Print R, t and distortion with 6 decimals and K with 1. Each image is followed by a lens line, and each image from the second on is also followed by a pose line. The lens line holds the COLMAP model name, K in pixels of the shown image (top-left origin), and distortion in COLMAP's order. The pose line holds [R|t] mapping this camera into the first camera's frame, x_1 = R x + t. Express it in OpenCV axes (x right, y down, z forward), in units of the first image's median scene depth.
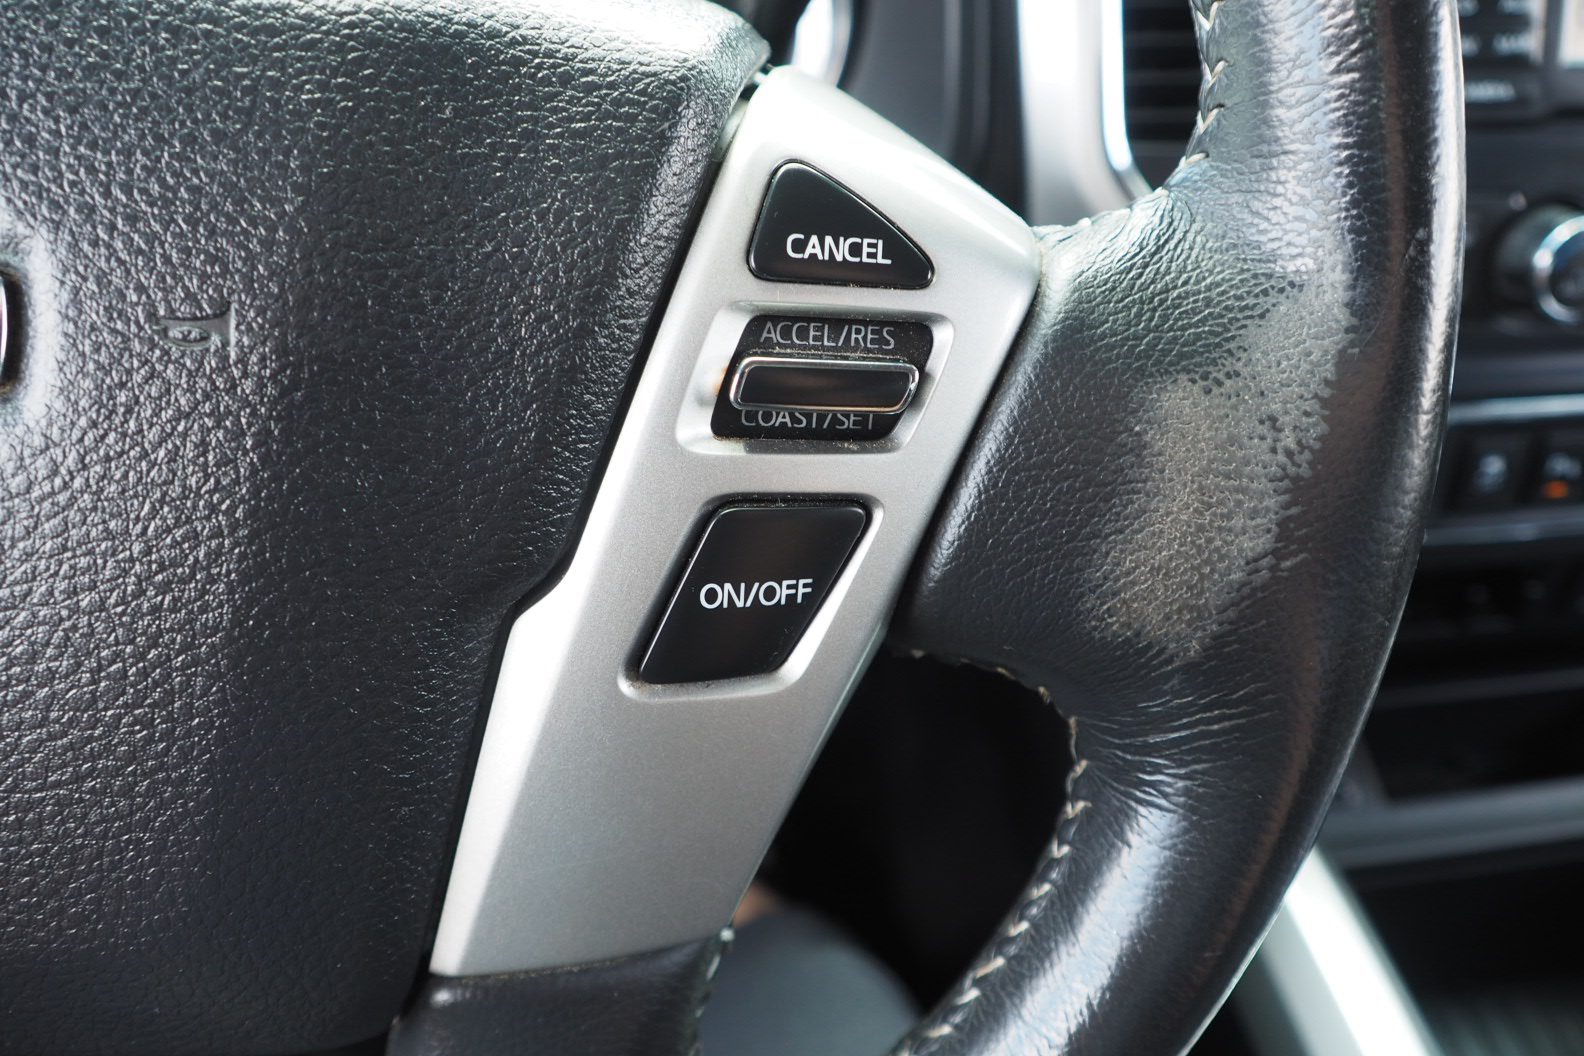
lens RADIAL K [[1114.5, 0, 794.6], [0, 1114.5, 529.8], [0, 0, 1]] dist [-0.035449, 0.000905]
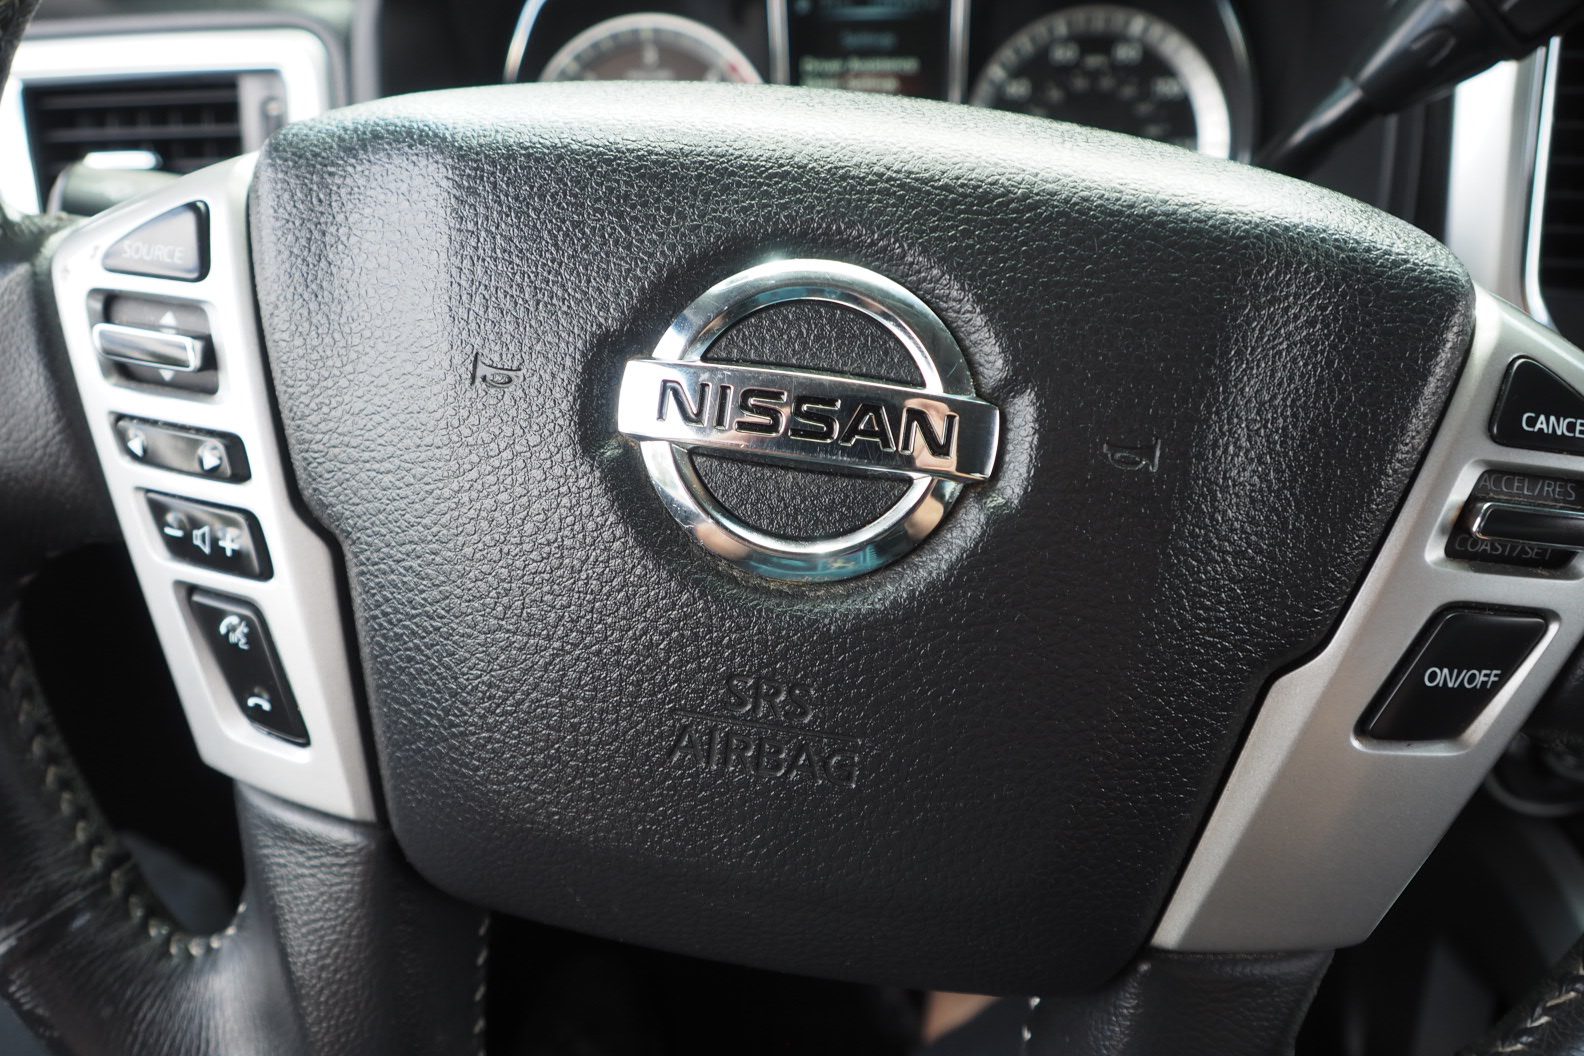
lens RADIAL K [[1108.8, 0, 796.1], [0, 1108.8, 524.6], [0, 0, 1]] dist [-0.028927, 0.001299]
pose [[0.988097, 0.089464, -0.125141, -0.672529], [-0.095502, 0.994496, -0.043101, 0.008128], [0.120596, 0.054539, 0.991202, -0.390830]]
